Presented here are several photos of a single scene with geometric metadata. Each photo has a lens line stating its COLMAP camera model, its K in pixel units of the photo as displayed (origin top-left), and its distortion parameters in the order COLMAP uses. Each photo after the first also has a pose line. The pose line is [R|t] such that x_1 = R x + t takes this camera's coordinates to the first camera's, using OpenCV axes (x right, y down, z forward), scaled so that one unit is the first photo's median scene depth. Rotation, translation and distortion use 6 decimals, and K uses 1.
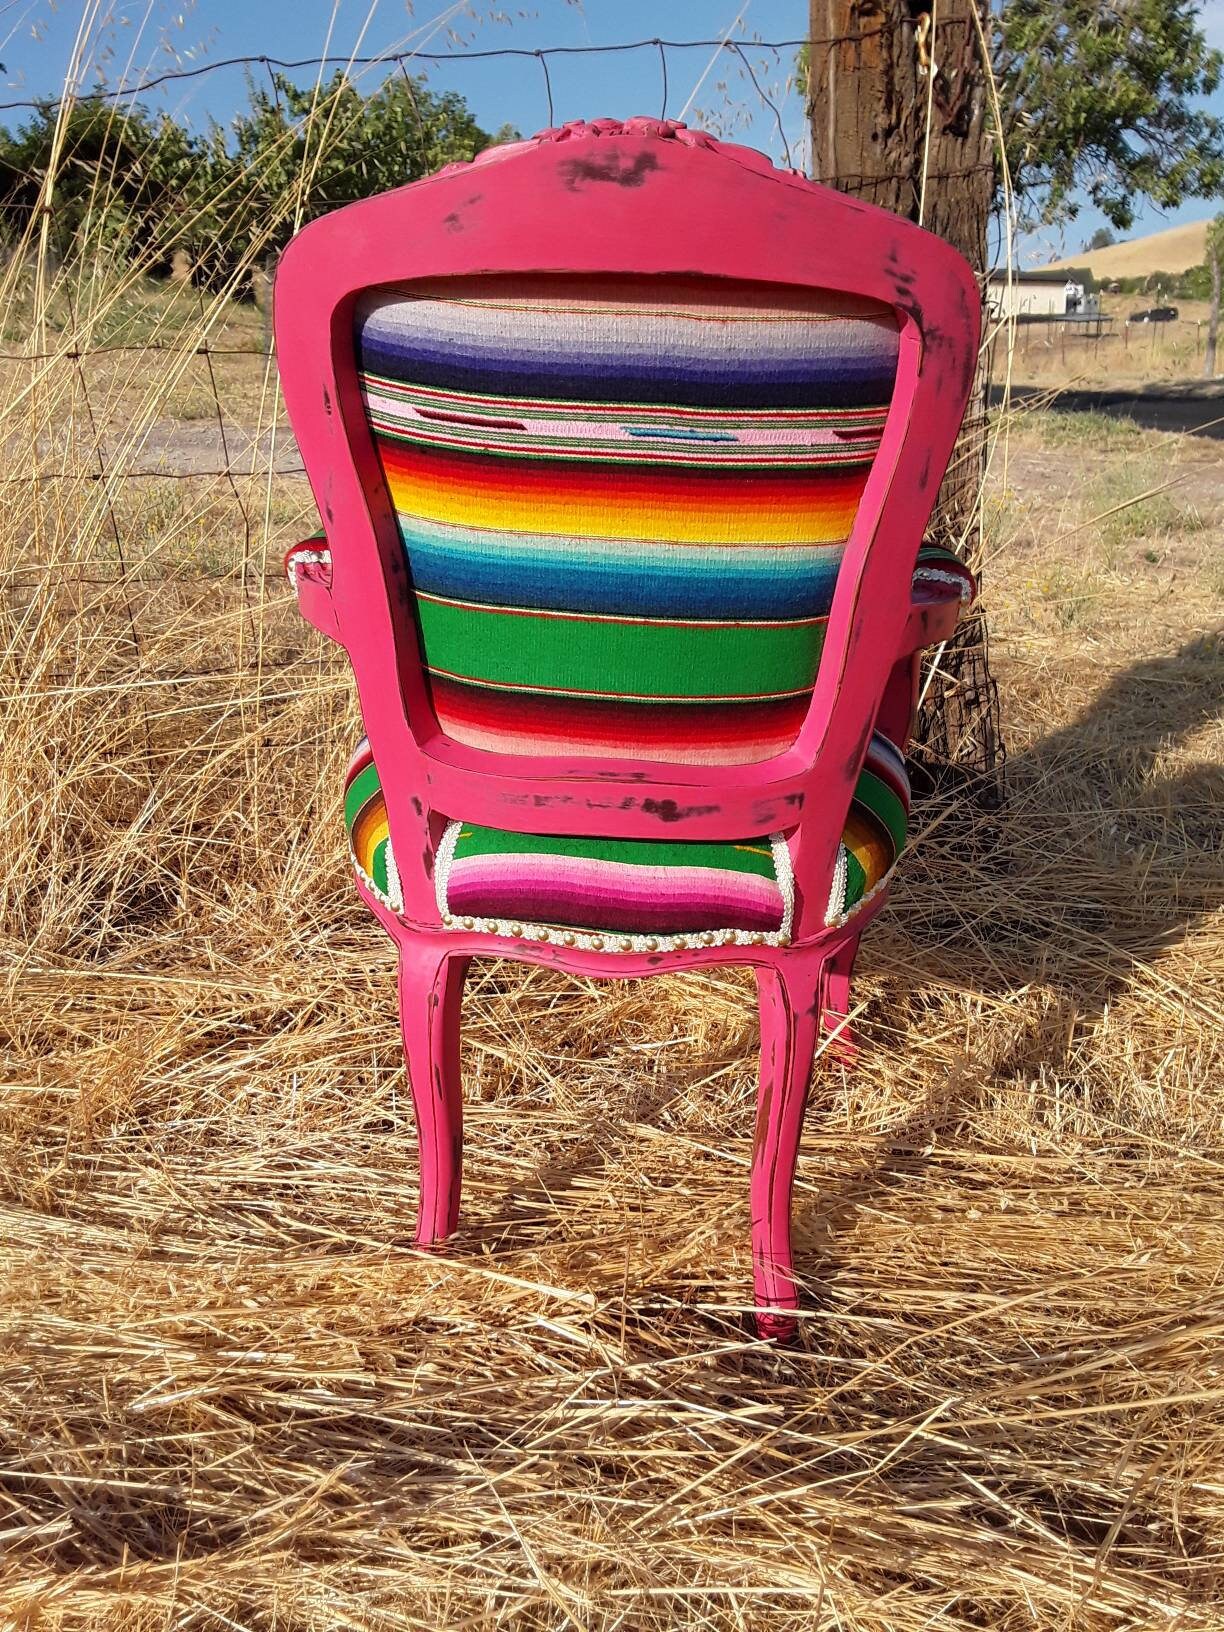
lens RADIAL K [[1351.2, 0, 619.7], [0, 1351.2, 814.5], [0, 0, 1]] dist [0.051821, -0.083420]
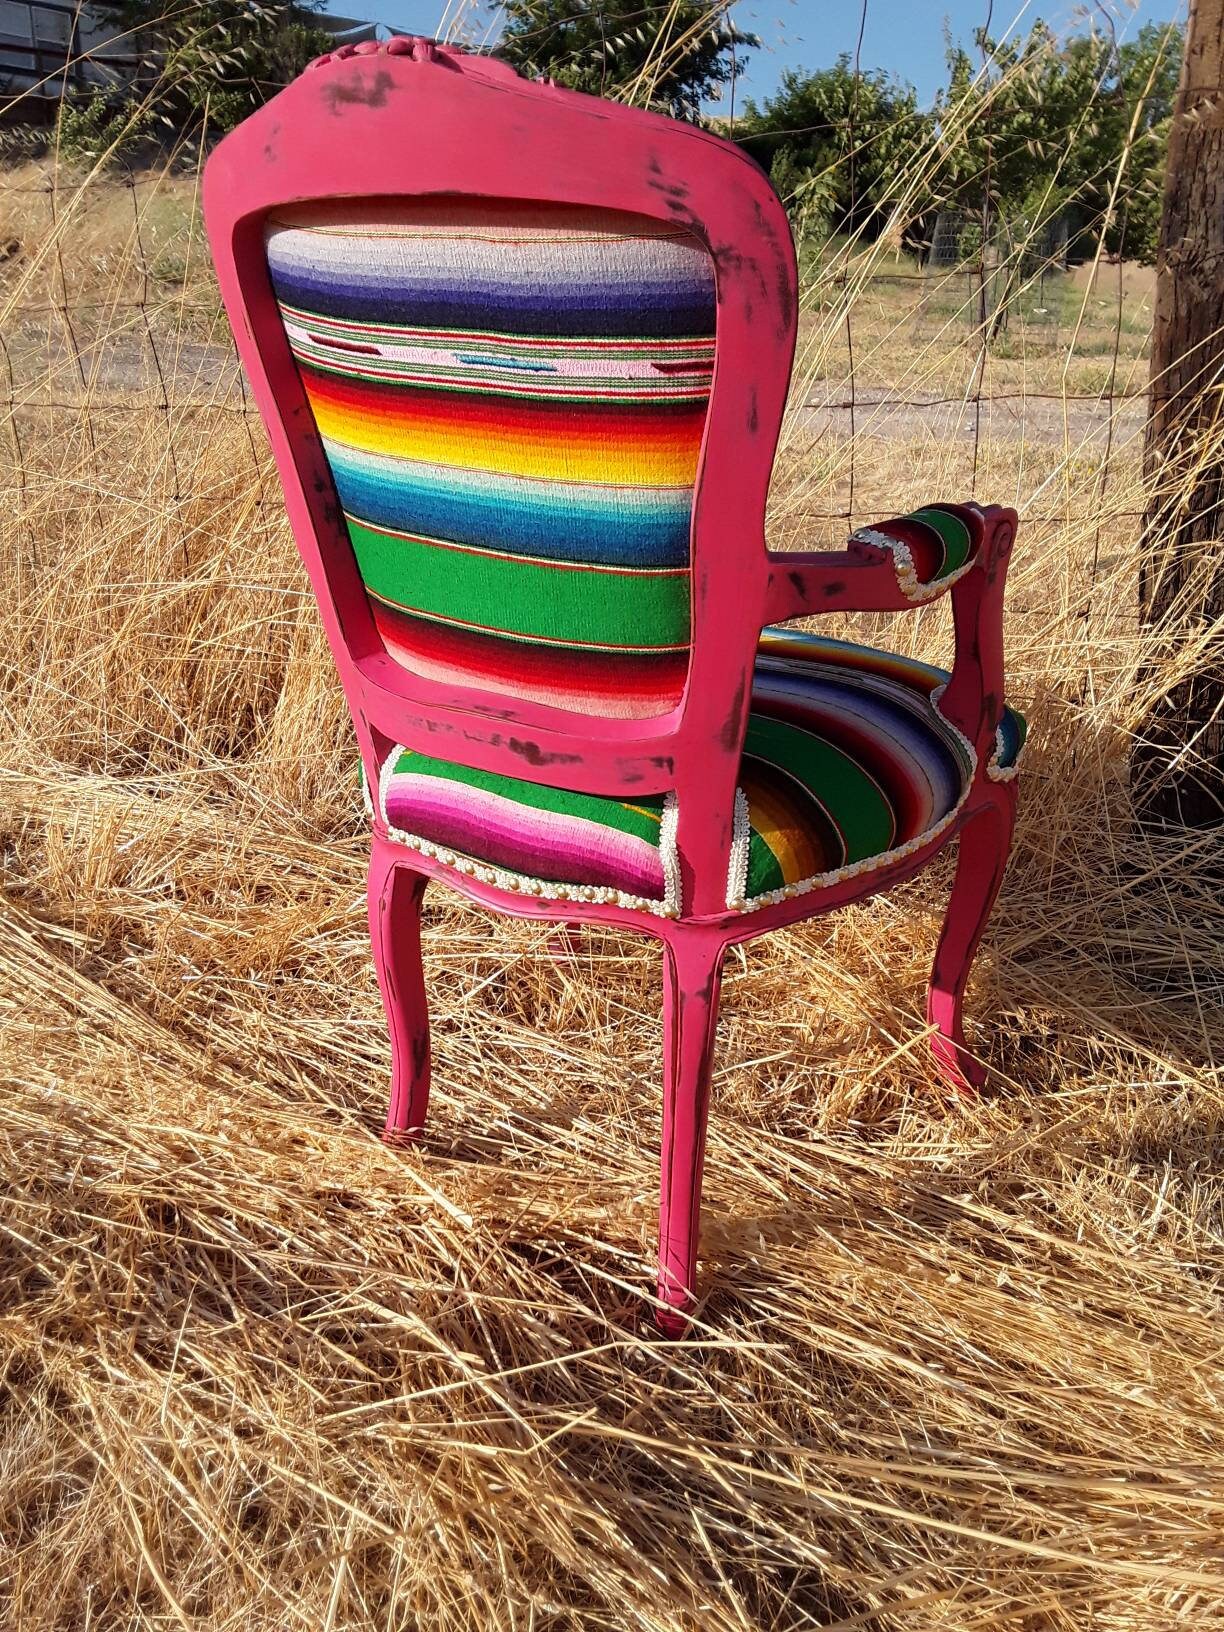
lens RADIAL K [[1351.2, 0, 624.7], [0, 1351.2, 825.3], [0, 0, 1]] dist [0.051821, -0.083420]
pose [[0.880003, 0.169815, -0.443574, 0.565938], [-0.156700, 0.985413, 0.066374, -0.028181], [0.448376, 0.011099, 0.893776, 0.155209]]
